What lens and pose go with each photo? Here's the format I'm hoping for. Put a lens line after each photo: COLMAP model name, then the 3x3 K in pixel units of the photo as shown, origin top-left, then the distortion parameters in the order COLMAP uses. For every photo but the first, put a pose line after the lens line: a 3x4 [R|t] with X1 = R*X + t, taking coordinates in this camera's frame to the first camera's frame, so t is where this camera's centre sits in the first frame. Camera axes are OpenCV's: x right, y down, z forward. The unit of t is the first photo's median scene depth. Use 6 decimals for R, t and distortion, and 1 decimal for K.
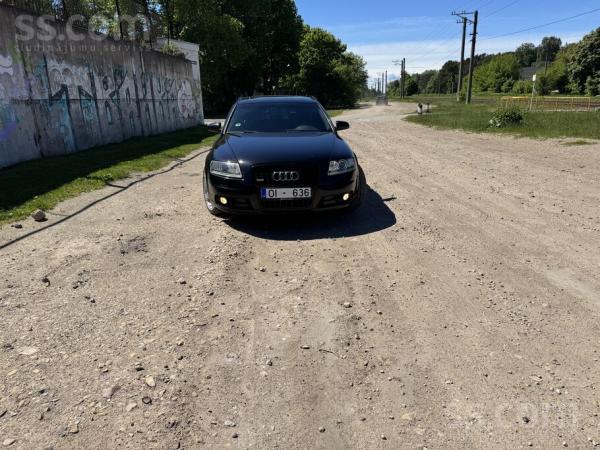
lens RADIAL K [[428.1, 0, 298.1], [0, 428.1, 227.0], [0, 0, 1]] dist [0.036970, -0.030527]
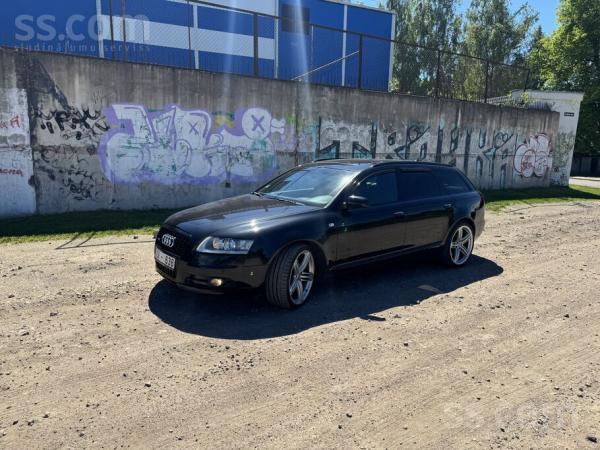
lens RADIAL K [[428.1, 0, 298.9], [0, 428.1, 225.7], [0, 0, 1]] dist [0.036970, -0.030527]
pose [[0.533457, 0.176618, -0.827182, 0.259753], [-0.269951, 0.962362, 0.031388, -0.073811], [0.801592, 0.206554, 0.561057, 0.199447]]
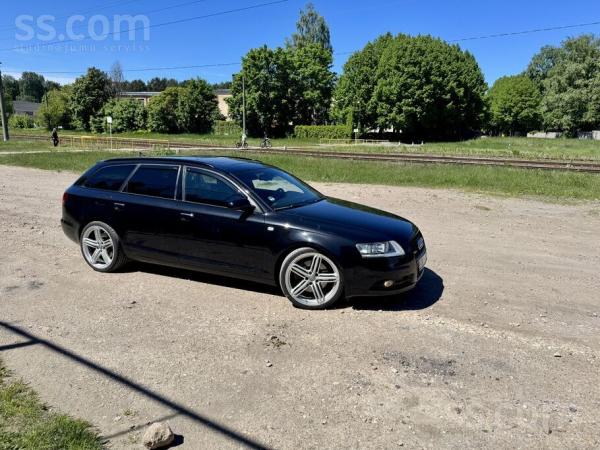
lens RADIAL K [[428.1, 0, 301.3], [0, 428.1, 228.6], [0, 0, 1]] dist [0.036970, -0.030527]
pose [[0.457961, -0.163128, 0.873877, -0.308269], [0.221415, 0.972971, 0.065592, -0.082435], [-0.860957, 0.163451, 0.481702, 0.211514]]
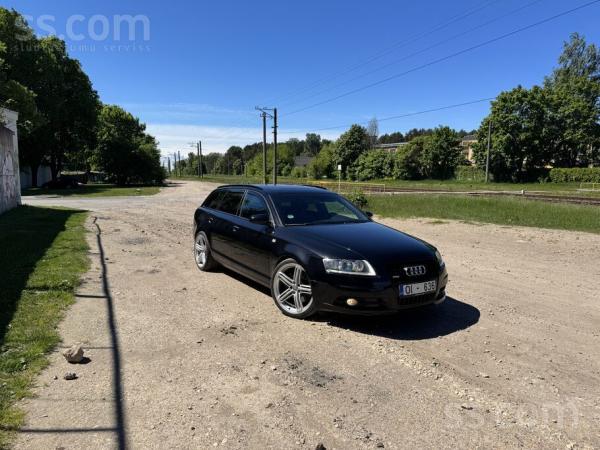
lens RADIAL K [[428.1, 0, 304.6], [0, 428.1, 226.1], [0, 0, 1]] dist [0.036970, -0.030527]
pose [[0.879221, -0.023994, 0.475810, -0.205612], [0.107581, 0.982933, -0.149226, -0.028816], [-0.464109, 0.182391, 0.866797, 0.072313]]
